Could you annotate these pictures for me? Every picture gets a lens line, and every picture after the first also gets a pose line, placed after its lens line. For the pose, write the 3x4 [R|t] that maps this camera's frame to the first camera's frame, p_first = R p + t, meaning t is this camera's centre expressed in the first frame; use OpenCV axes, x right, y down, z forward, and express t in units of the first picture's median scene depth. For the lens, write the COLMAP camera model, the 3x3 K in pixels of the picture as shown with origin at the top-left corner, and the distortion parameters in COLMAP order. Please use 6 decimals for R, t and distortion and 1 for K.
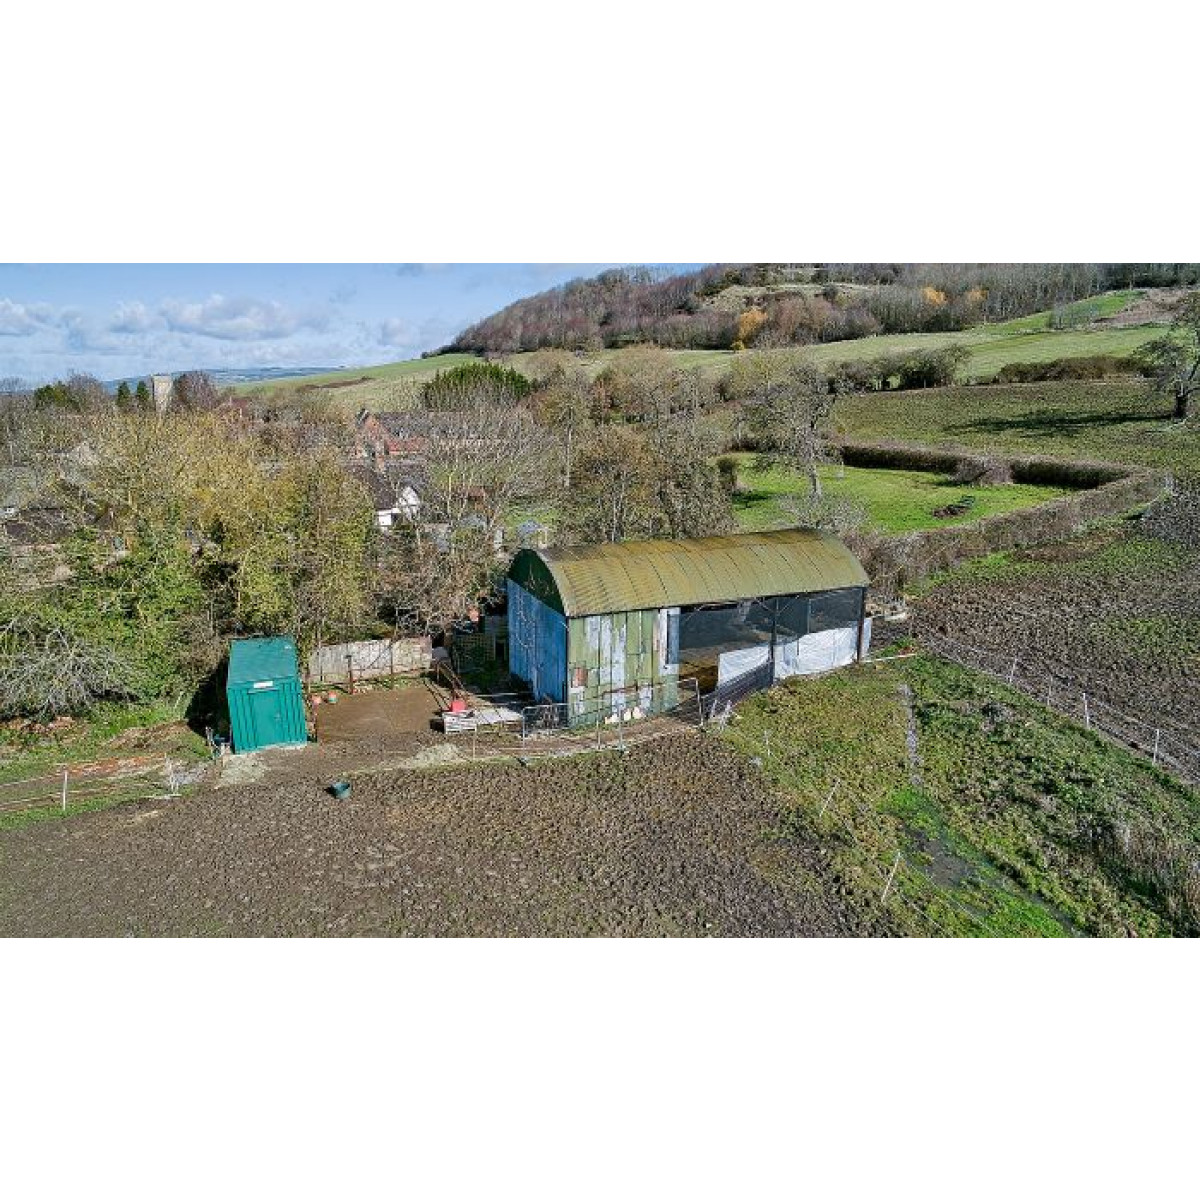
lens RADIAL K [[810.8, 0, 600.0], [0, 810.8, 600.0], [0, 0, 1]] dist [-0.023110, -0.000660]
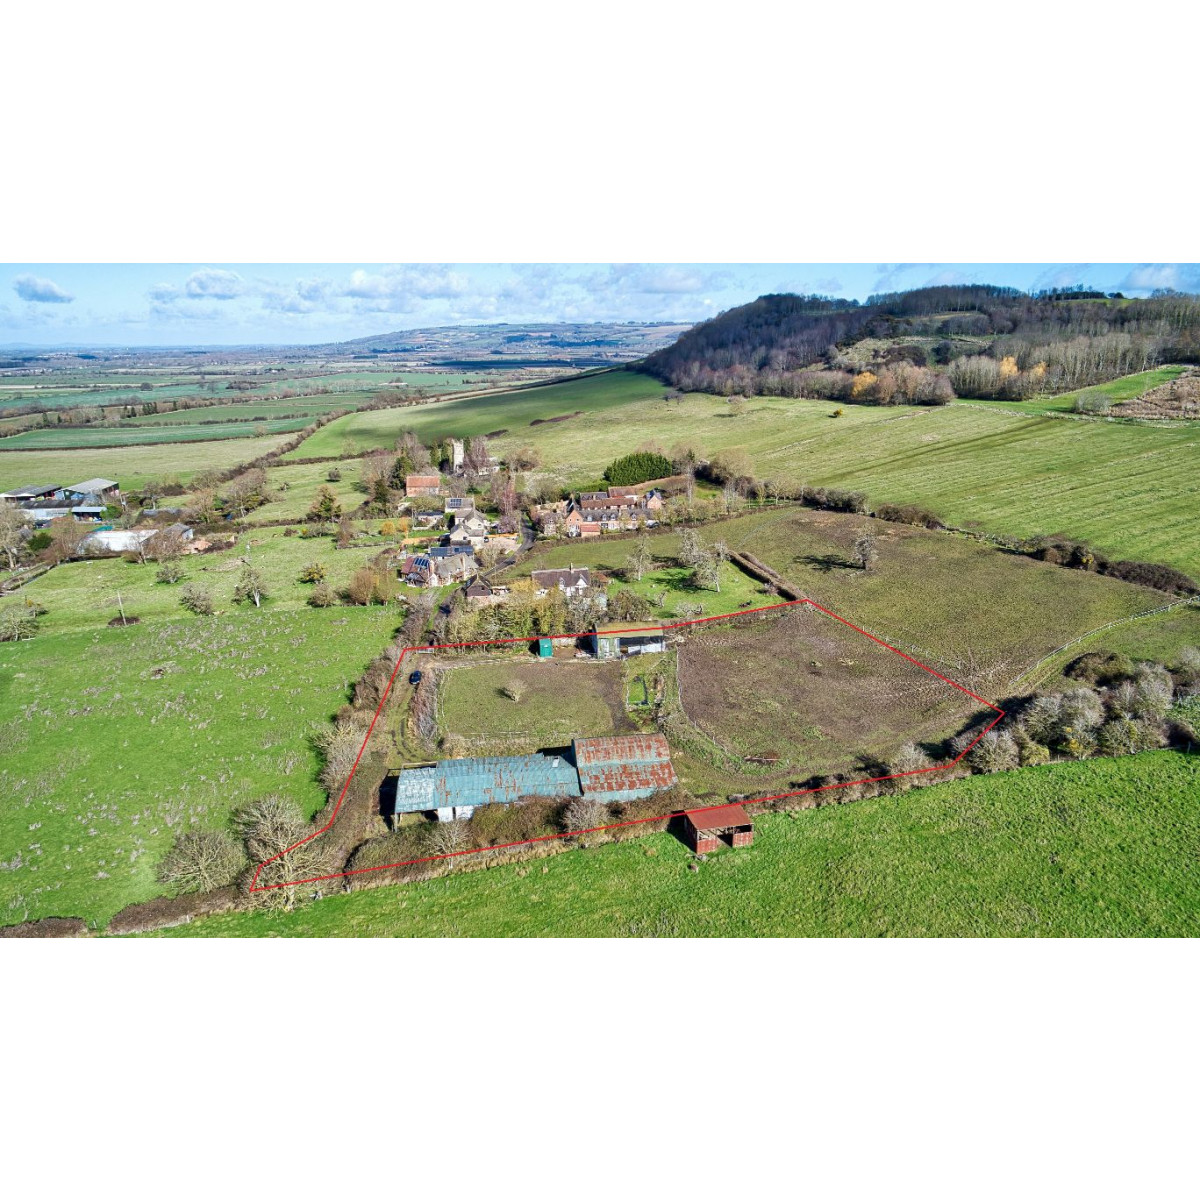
lens RADIAL K [[810.8, 0, 600.0], [0, 810.8, 600.0], [0, 0, 1]] dist [-0.023110, -0.000660]
pose [[0.967841, 0.072798, -0.240801, 0.785125], [-0.058632, 0.996129, 0.065488, -0.368527], [0.244637, -0.049263, 0.968363, -2.653639]]
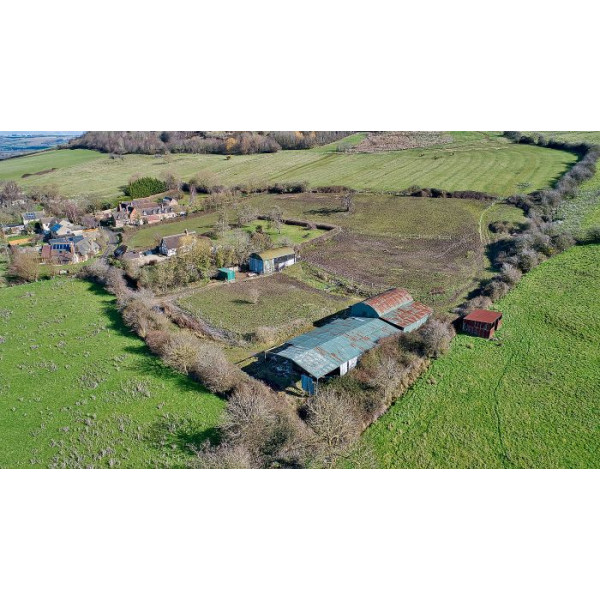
lens RADIAL K [[405.4, 0, 300.0], [0, 405.4, 300.0], [0, 0, 1]] dist [-0.023110, -0.000660]
pose [[0.930154, -0.132665, 0.342364, -0.717773], [0.093397, 0.987261, 0.128812, -0.051698], [-0.355091, -0.087840, 0.930696, -1.896293]]
